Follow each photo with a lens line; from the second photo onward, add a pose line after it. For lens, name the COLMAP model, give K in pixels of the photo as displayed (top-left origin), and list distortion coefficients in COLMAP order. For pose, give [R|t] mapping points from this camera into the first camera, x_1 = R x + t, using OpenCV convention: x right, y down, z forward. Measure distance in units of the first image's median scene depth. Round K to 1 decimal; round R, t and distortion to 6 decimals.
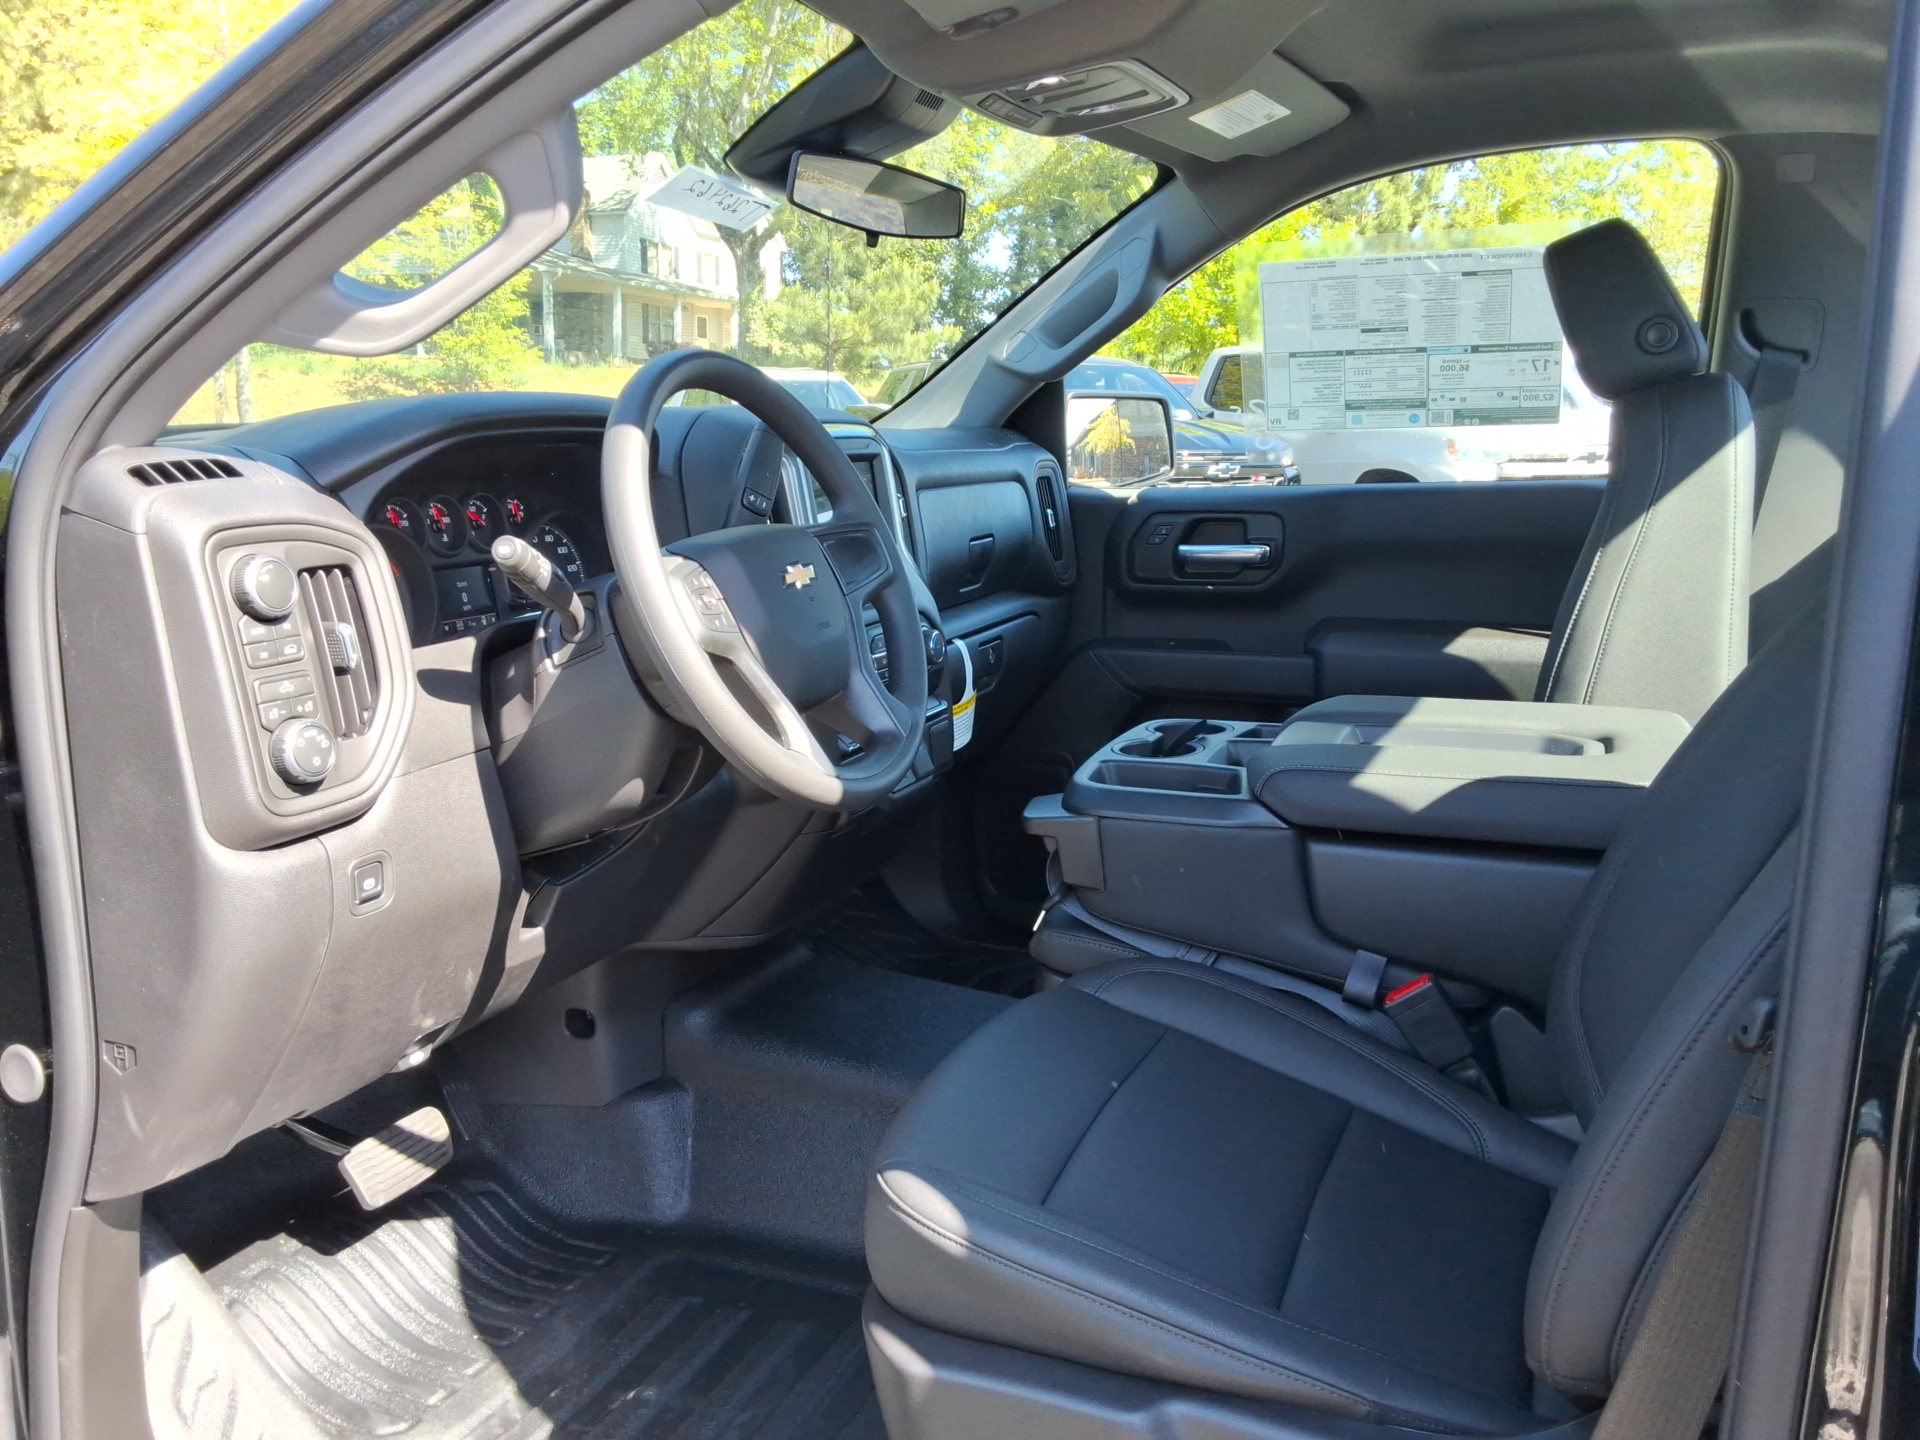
lens RADIAL K [[1521.2, 0, 1005.9], [0, 1521.2, 713.7], [0, 0, 1]] dist [0.165831, -0.285812]
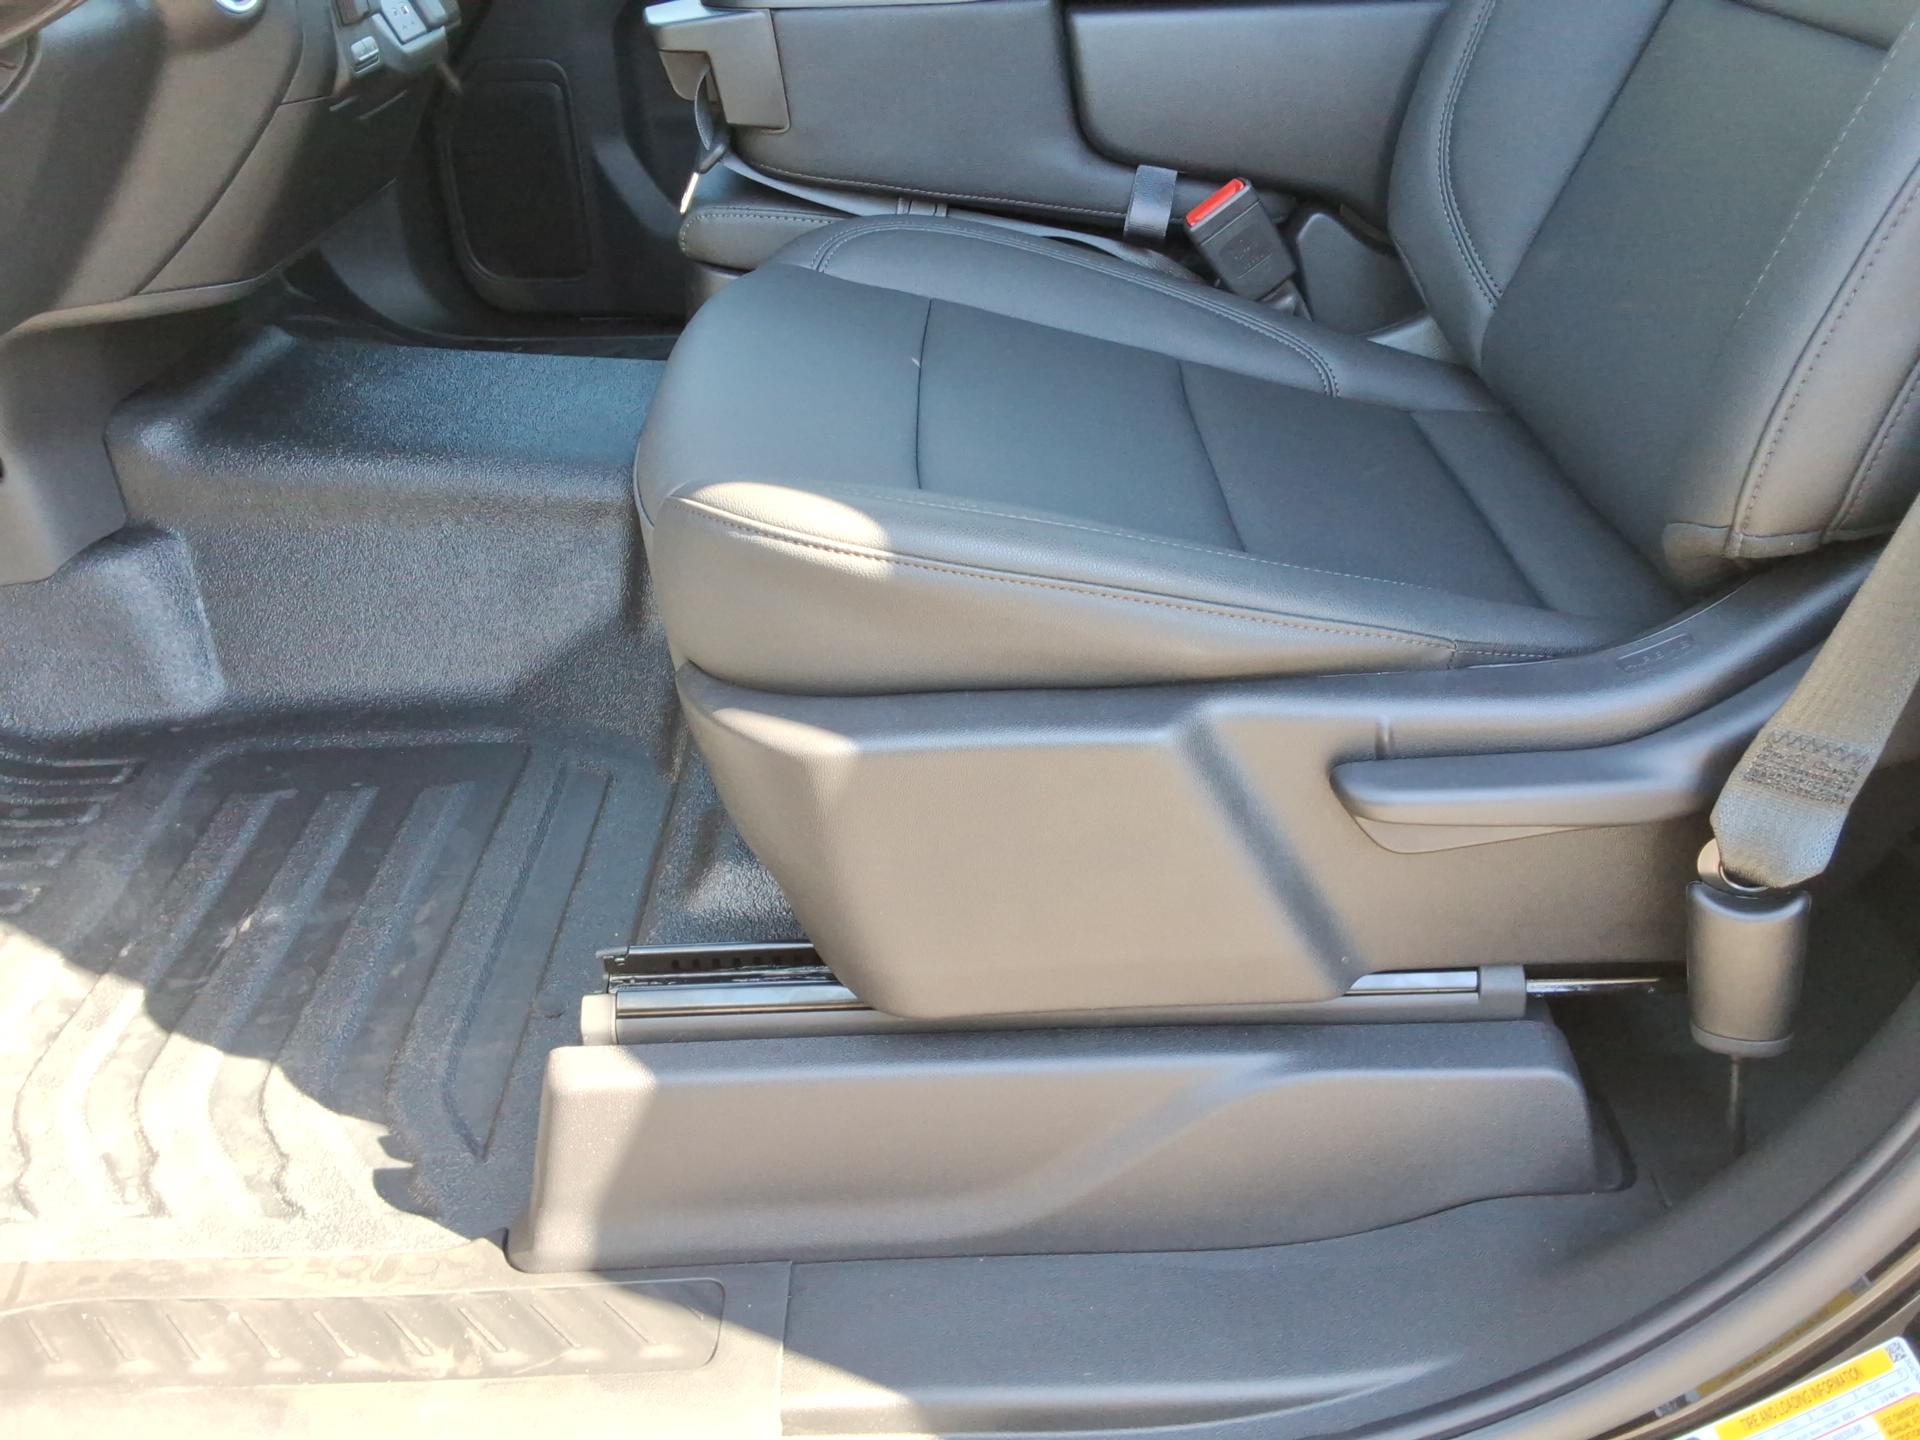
lens RADIAL K [[1508.9, 0, 962.2], [0, 1508.9, 692.7], [0, 0, 1]] dist [-0.001752, -0.006463]
pose [[0.917166, -0.207633, 0.340139, -0.145255], [0.085091, 0.935891, 0.341859, 0.123975], [-0.389314, -0.284598, 0.876035, 0.283836]]
